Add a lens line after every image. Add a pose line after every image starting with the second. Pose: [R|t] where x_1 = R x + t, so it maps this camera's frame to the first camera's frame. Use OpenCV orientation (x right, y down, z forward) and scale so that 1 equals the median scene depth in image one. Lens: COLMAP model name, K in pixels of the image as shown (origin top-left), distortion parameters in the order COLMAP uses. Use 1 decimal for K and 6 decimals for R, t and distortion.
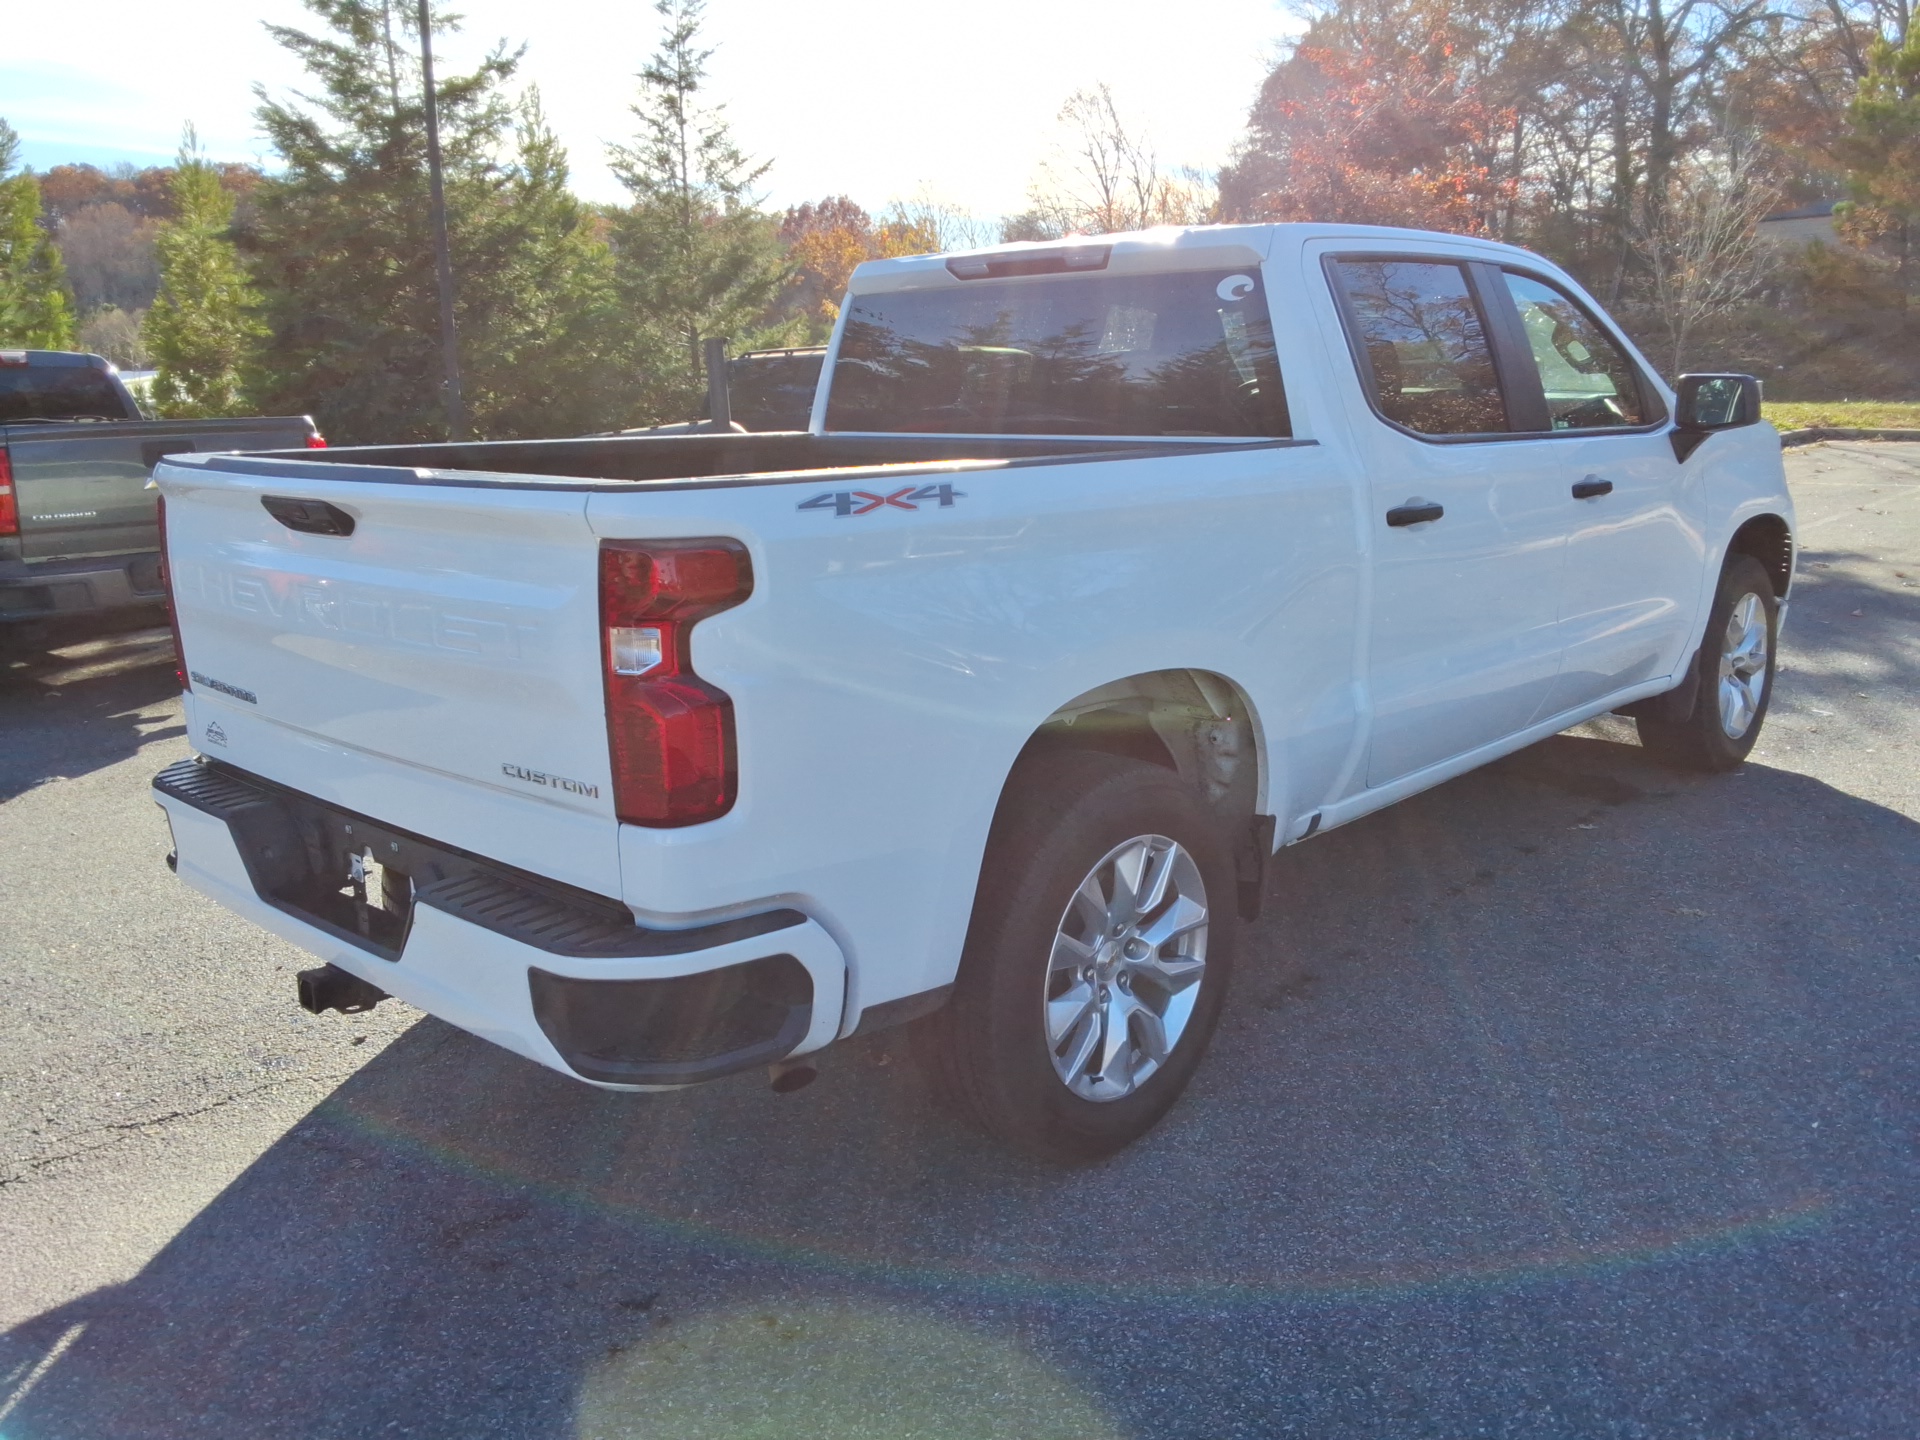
lens RADIAL K [[1555.0, 0, 975.2], [0, 1555.0, 715.1], [0, 0, 1]] dist [0.104042, -0.164359]
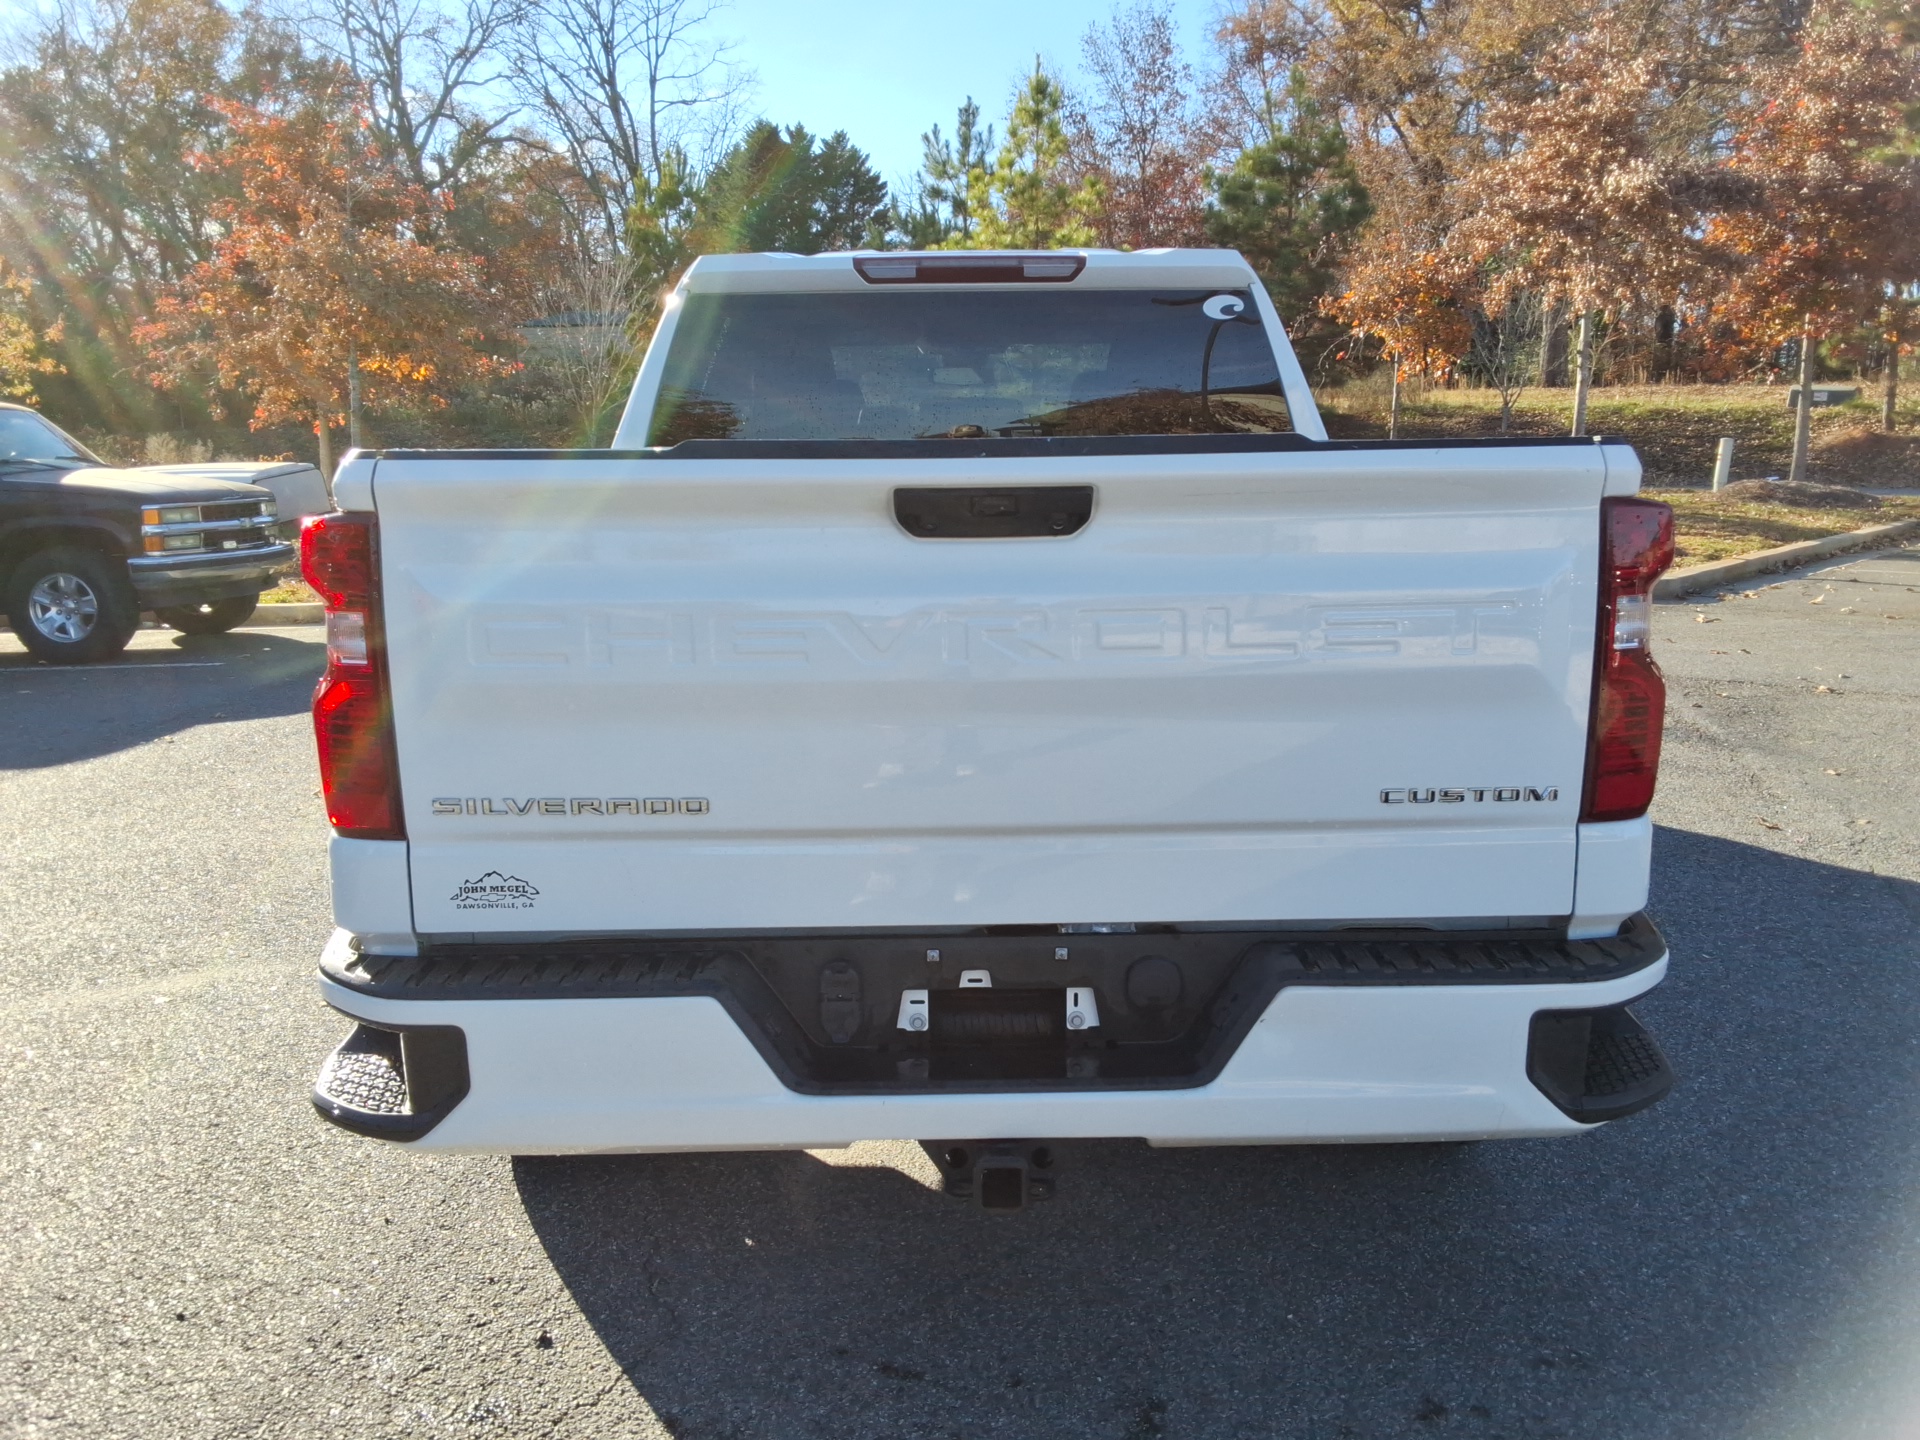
lens RADIAL K [[1555.0, 0, 966.5], [0, 1555.0, 713.3], [0, 0, 1]] dist [0.104042, -0.164359]
pose [[0.723752, -0.105244, 0.681987, -0.717929], [0.145691, 0.989328, -0.001940, -0.027634], [-0.674505, 0.100763, 0.731361, 0.385671]]
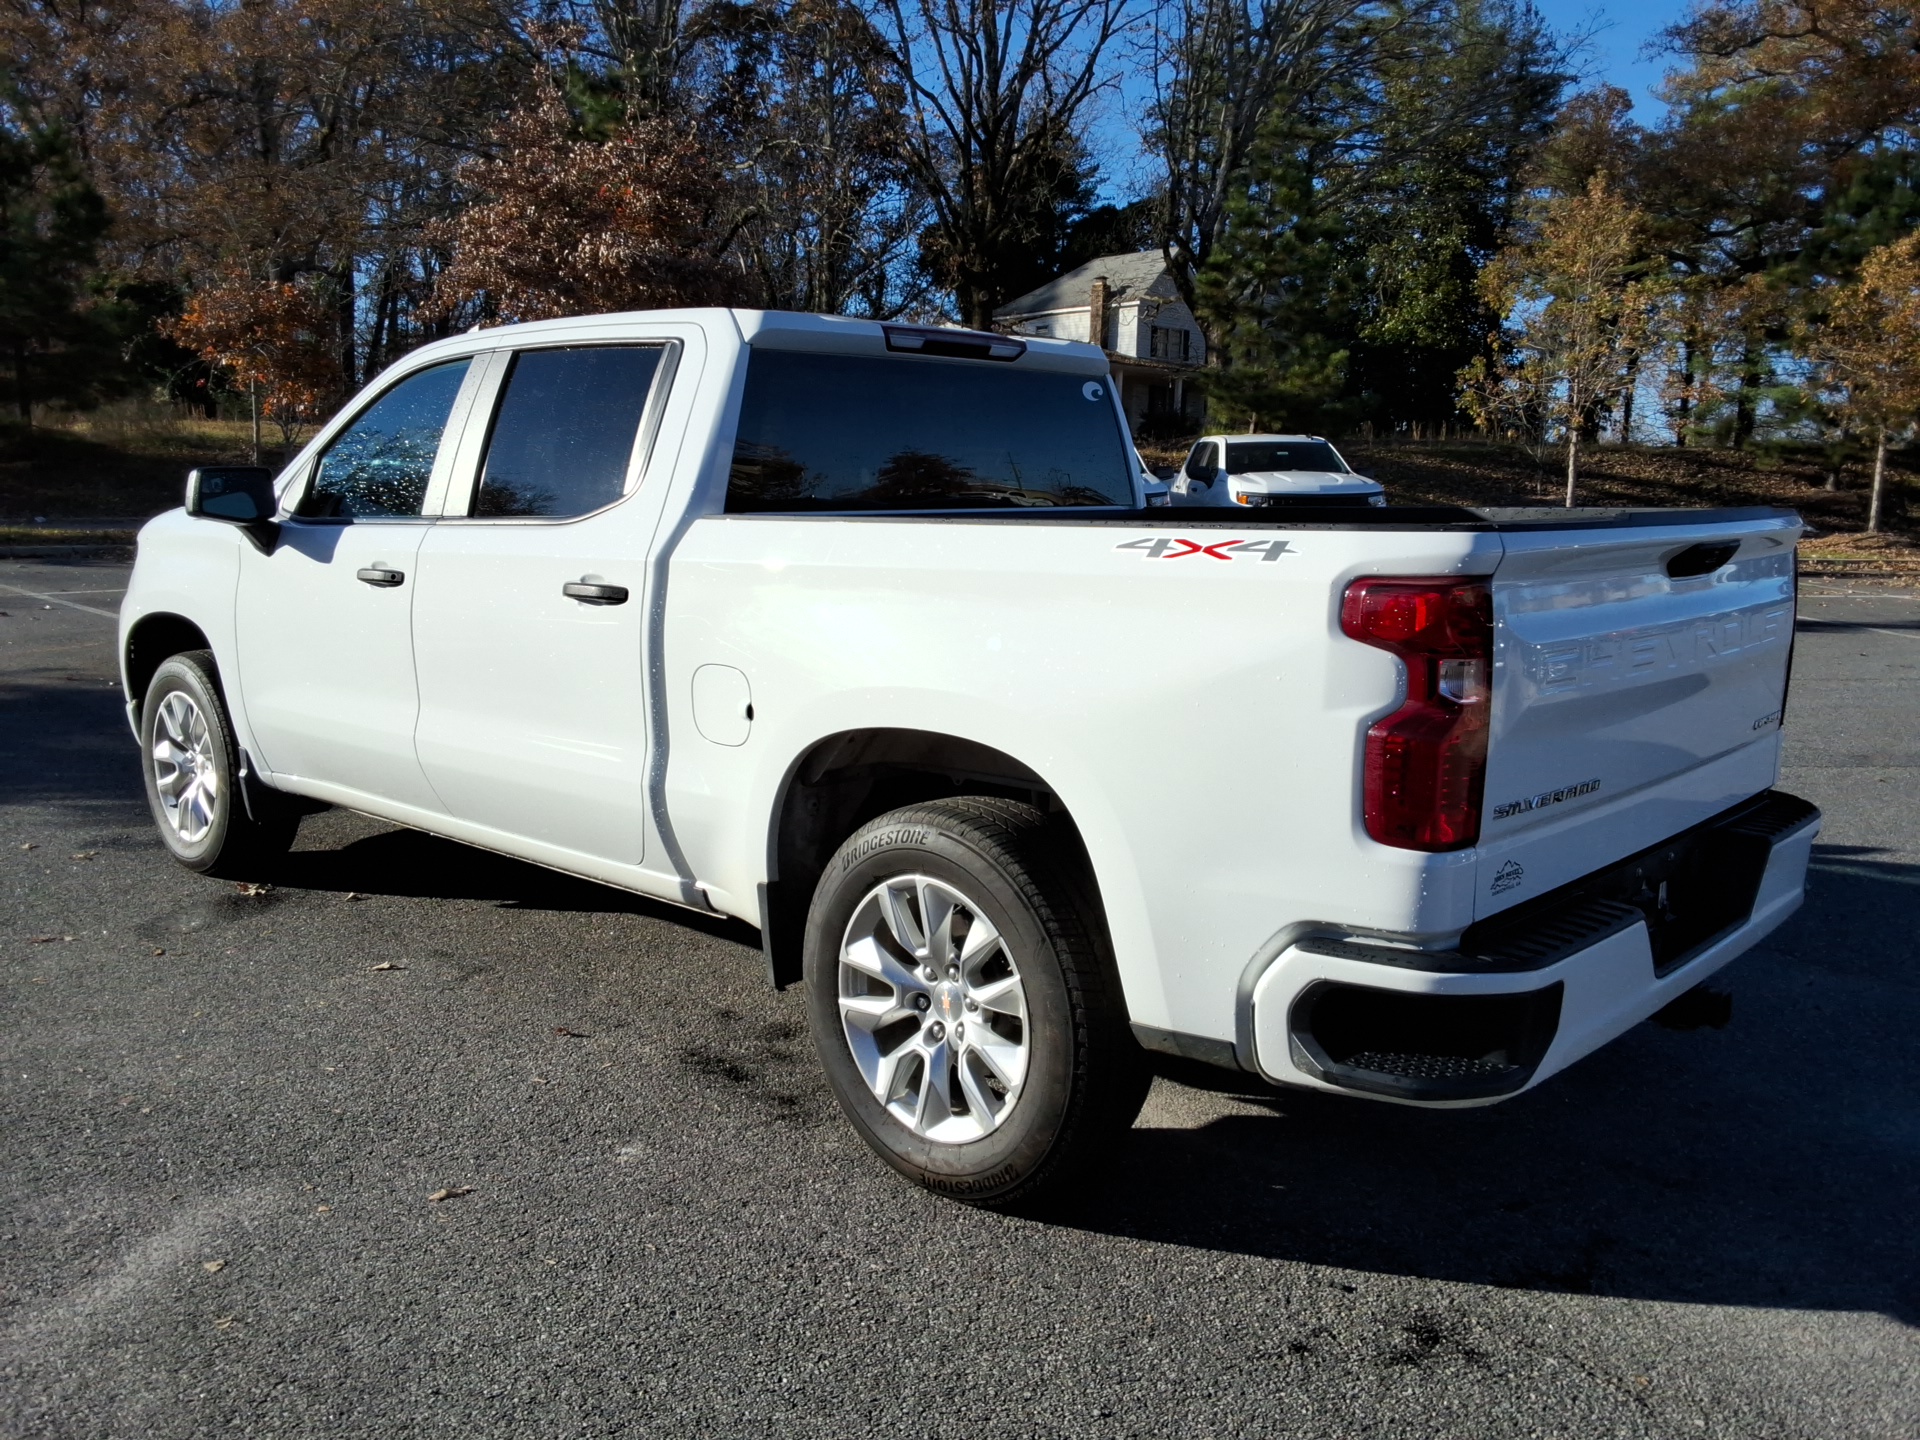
lens RADIAL K [[1555.0, 0, 986.2], [0, 1555.0, 710.5], [0, 0, 1]] dist [0.104042, -0.164359]
pose [[-0.012398, -0.129194, 0.991542, -1.158349], [0.209791, 0.969211, 0.128908, -0.206890], [-0.977668, 0.209614, 0.015087, 1.146658]]
